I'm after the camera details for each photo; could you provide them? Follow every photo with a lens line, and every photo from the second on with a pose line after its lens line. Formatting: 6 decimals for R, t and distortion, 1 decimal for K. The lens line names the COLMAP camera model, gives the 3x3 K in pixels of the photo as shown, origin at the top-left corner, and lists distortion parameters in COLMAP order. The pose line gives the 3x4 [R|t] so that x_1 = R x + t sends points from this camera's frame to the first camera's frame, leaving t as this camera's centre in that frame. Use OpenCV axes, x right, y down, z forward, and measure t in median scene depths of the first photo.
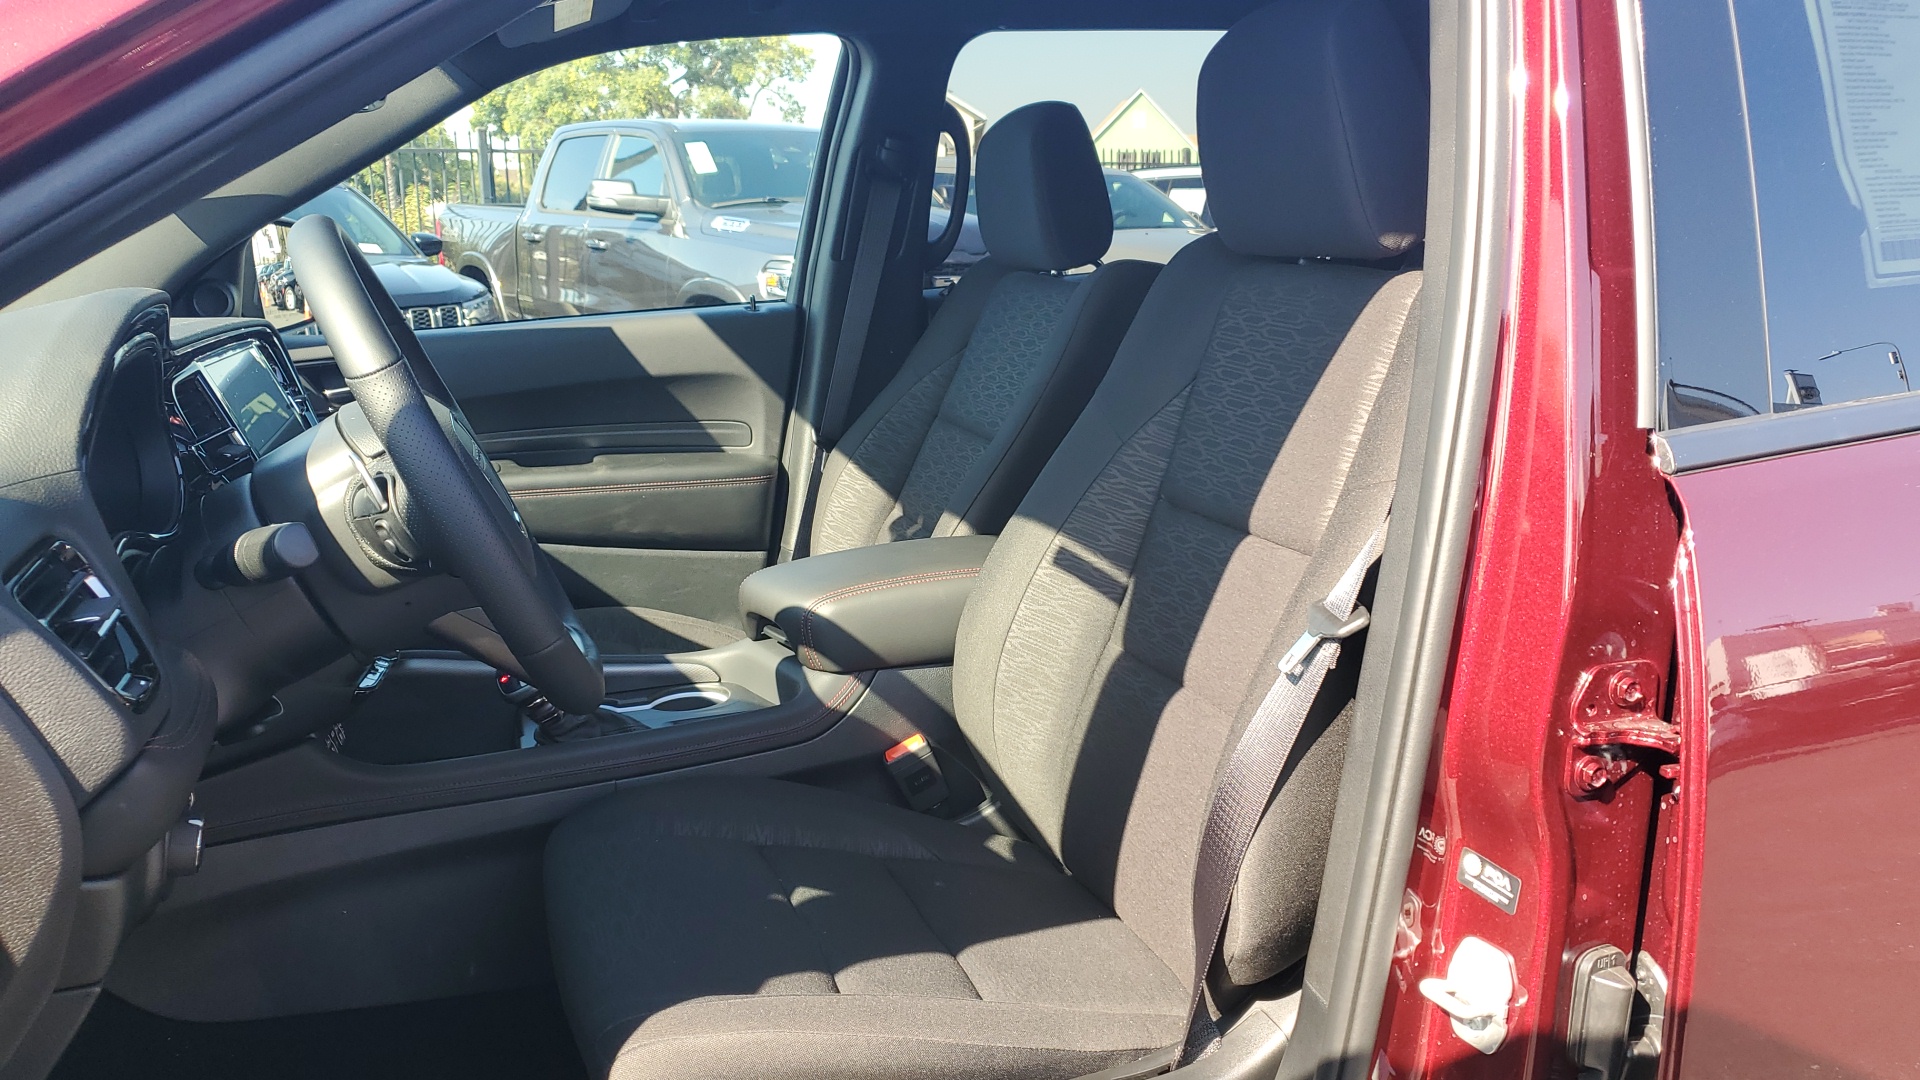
lens RADIAL K [[1484.7, 0, 968.3], [0, 1484.7, 545.5], [0, 0, 1]] dist [0.076790, -0.076294]
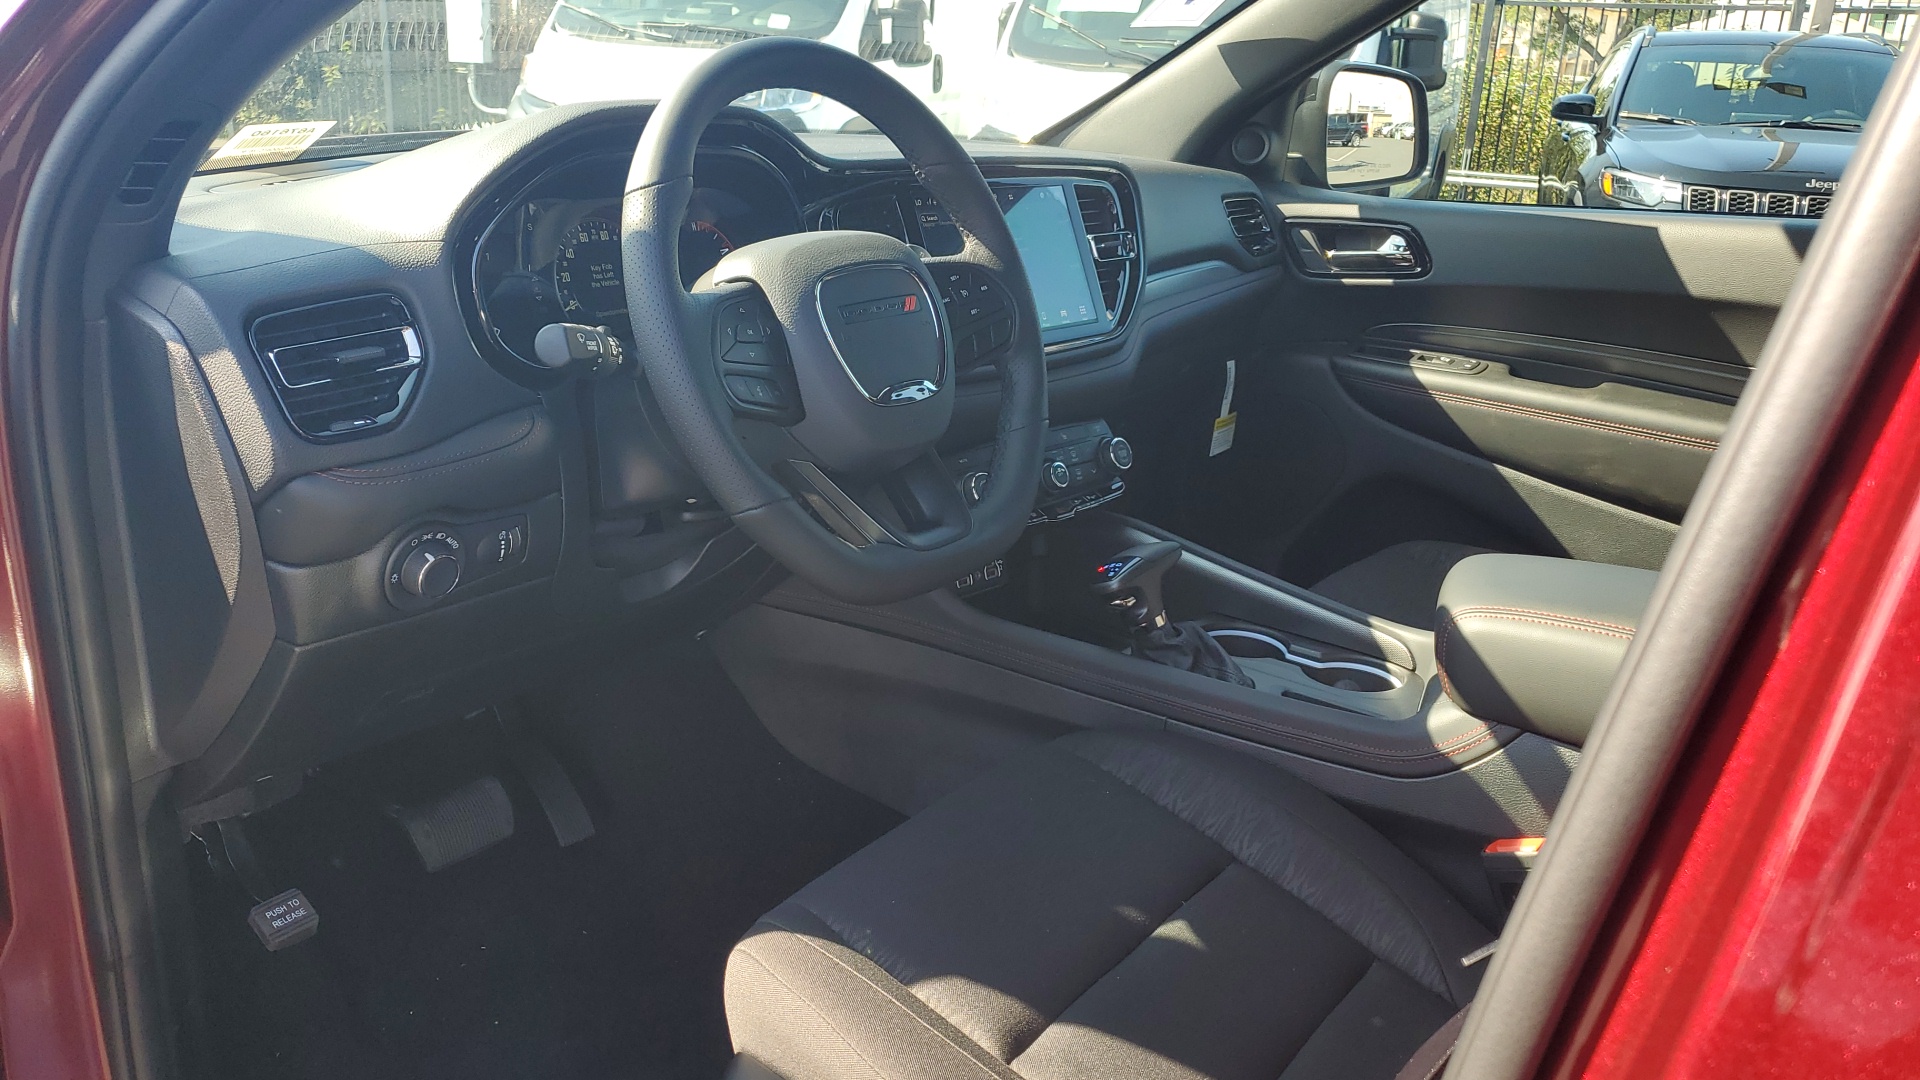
lens RADIAL K [[1484.7, 0, 956.5], [0, 1484.7, 542.4], [0, 0, 1]] dist [0.076790, -0.076294]
pose [[0.564674, 0.307119, -0.766042, 0.312589], [-0.243877, 0.948826, 0.200631, -0.081908], [0.788459, 0.073528, 0.610677, 0.329365]]
